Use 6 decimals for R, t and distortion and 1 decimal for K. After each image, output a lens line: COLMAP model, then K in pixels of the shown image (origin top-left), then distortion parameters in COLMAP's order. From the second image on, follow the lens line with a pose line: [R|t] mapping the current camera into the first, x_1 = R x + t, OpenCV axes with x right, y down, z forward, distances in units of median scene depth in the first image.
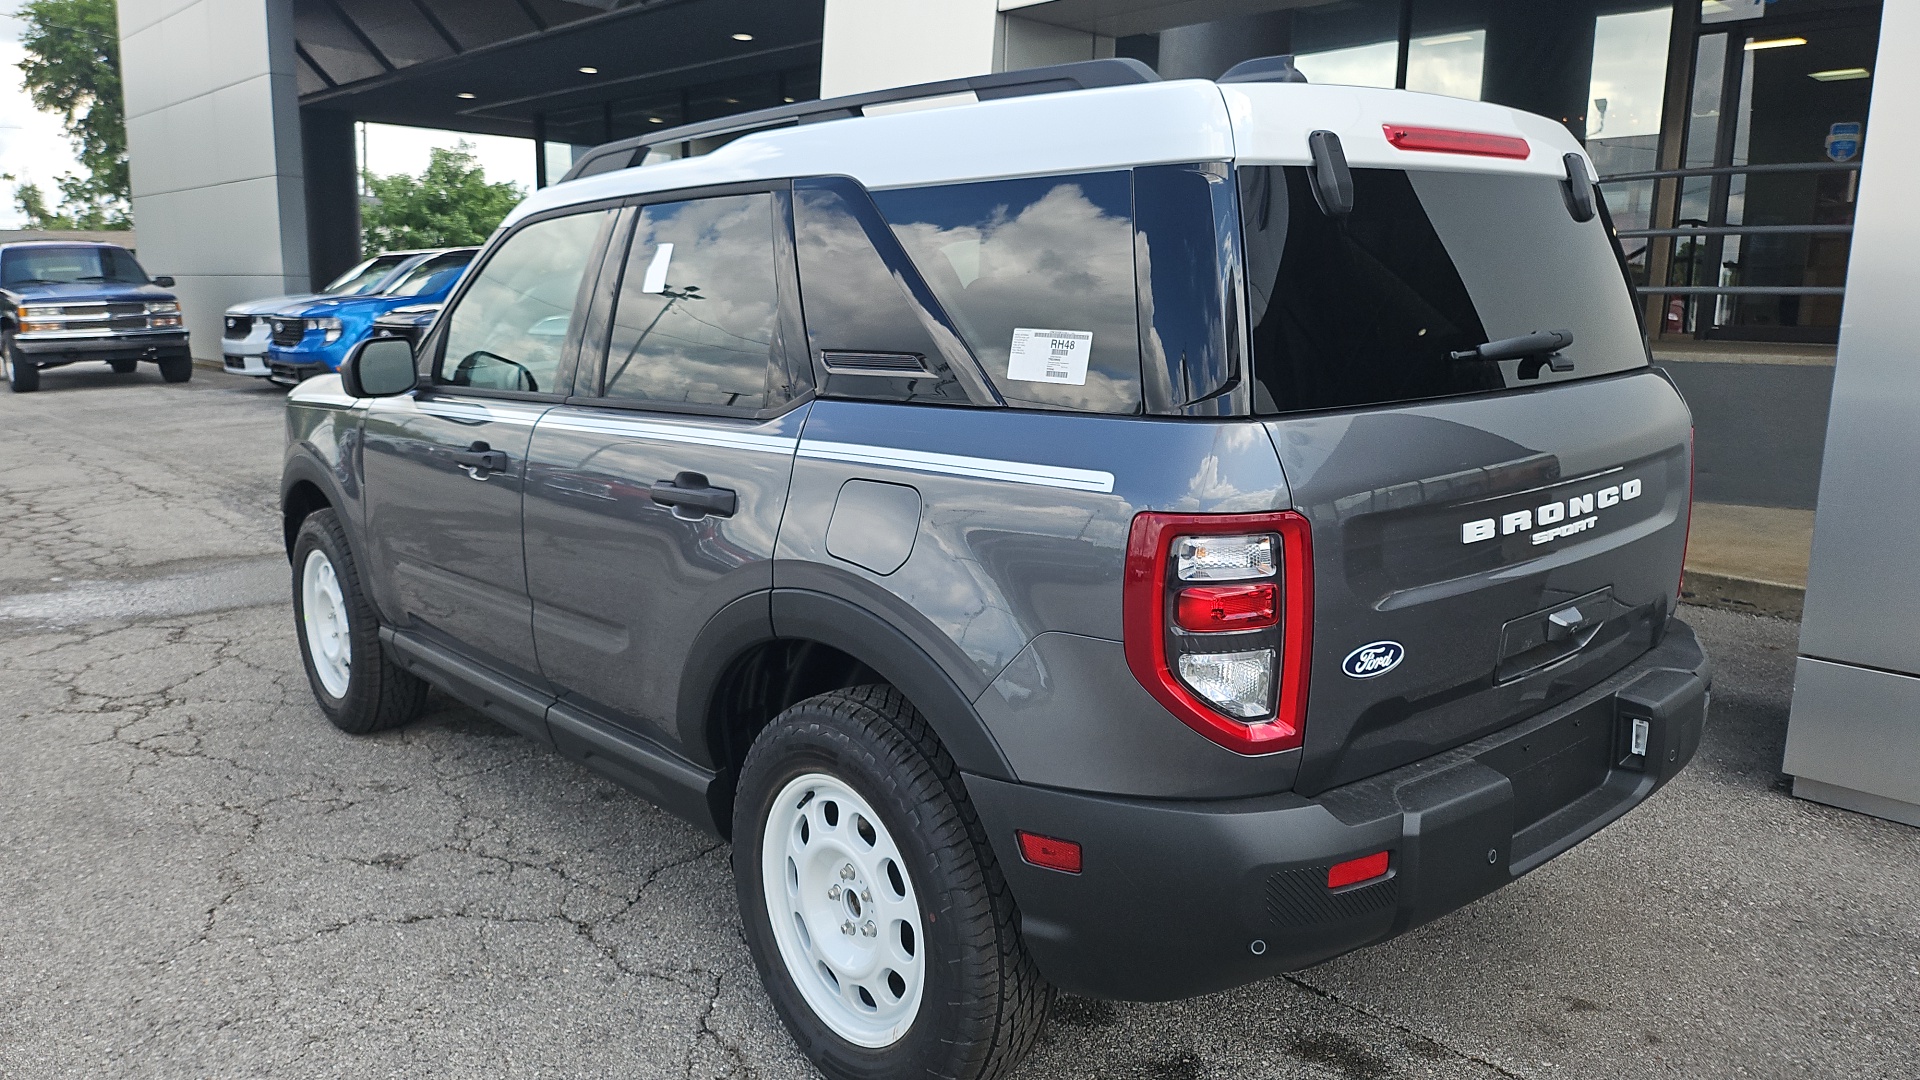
lens RADIAL K [[1434.5, 0, 960.0], [0, 1434.5, 540.0], [0, 0, 1]] dist [0.071378, -0.103470]
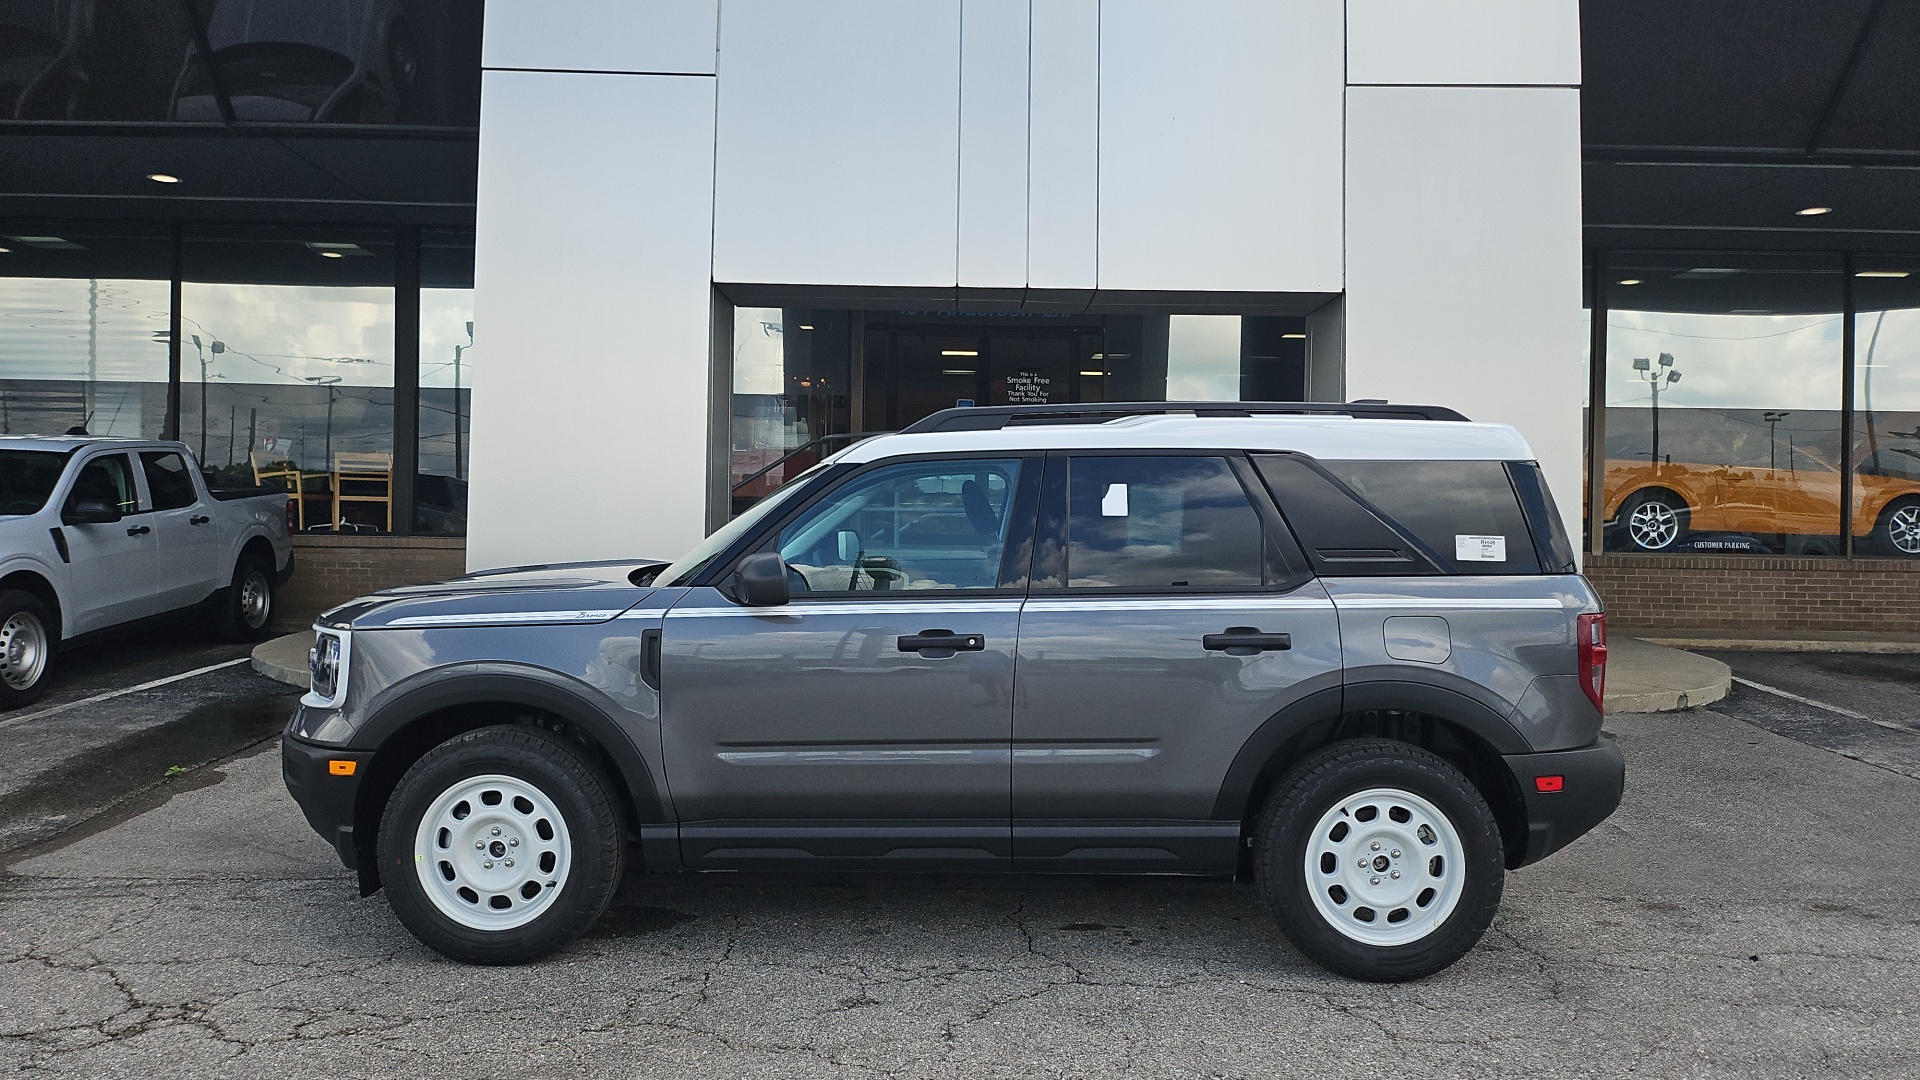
lens RADIAL K [[1434.5, 0, 960.0], [0, 1434.5, 540.0], [0, 0, 1]] dist [0.071378, -0.103470]
pose [[0.647970, -0.014140, 0.761535, -1.059127], [0.126187, 0.988004, -0.089024, -0.025643], [-0.751140, 0.153780, 0.641981, 0.127287]]
